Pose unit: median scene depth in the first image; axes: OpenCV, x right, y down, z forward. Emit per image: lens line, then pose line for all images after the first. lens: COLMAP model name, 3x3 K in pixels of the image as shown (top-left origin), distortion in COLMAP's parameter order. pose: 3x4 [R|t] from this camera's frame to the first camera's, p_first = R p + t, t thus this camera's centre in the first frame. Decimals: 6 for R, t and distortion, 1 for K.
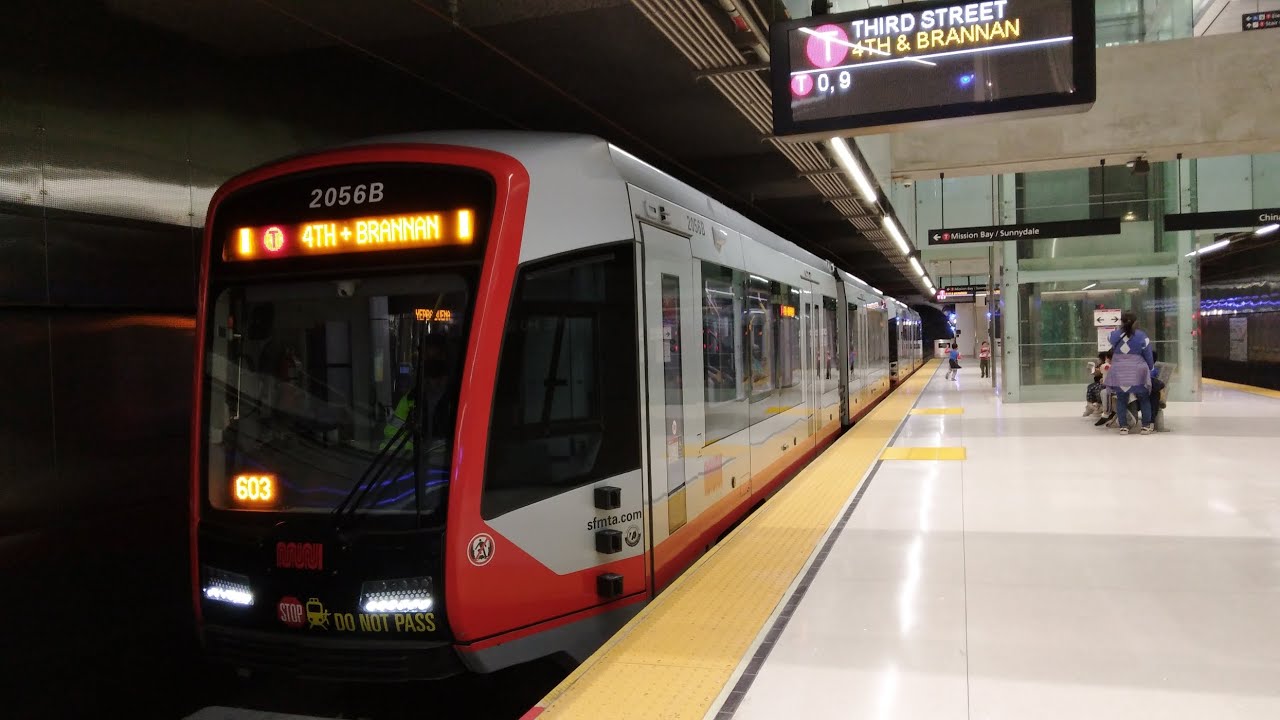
lens RADIAL K [[961.1, 0, 640.0], [0, 961.1, 360.0], [0, 0, 1]] dist [0.071728, 0.001822]
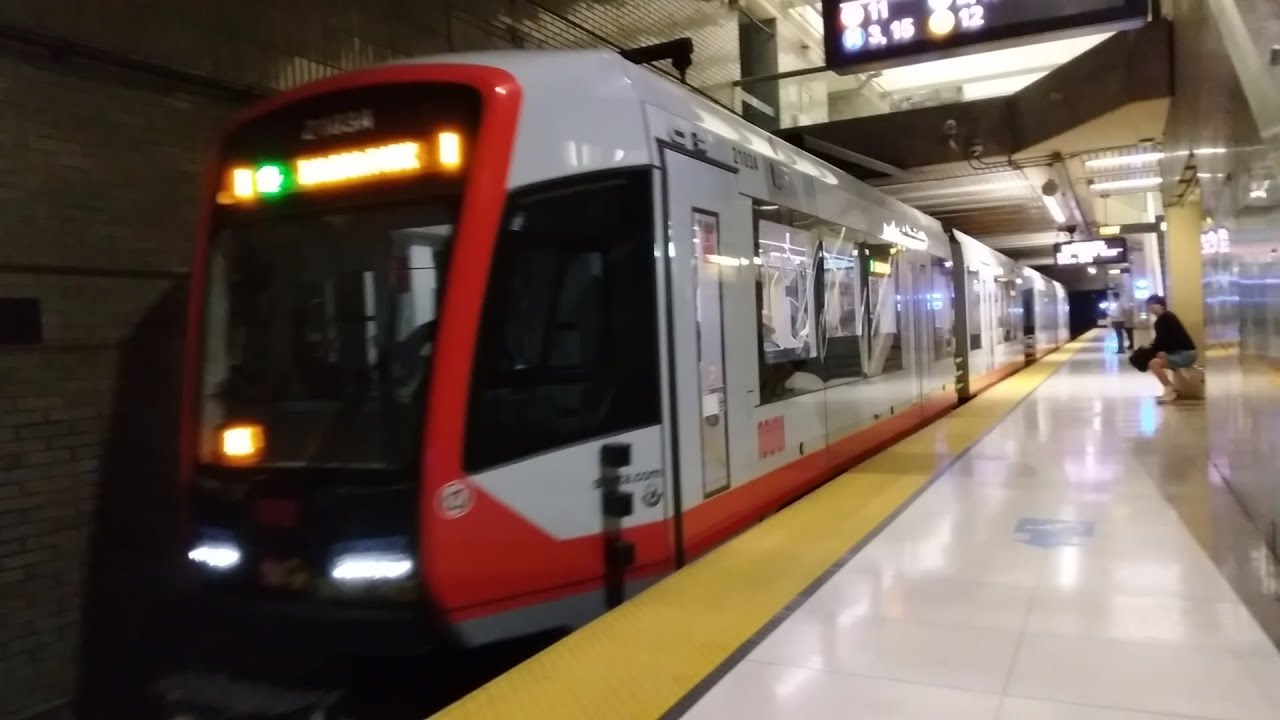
lens RADIAL K [[961.1, 0, 640.0], [0, 961.1, 360.0], [0, 0, 1]] dist [0.071728, 0.001822]
pose [[0.989539, -0.008049, -0.144038, 0.114901], [0.010259, 0.999841, 0.014604, 0.042263], [0.143898, -0.015929, 0.989464, 0.126856]]
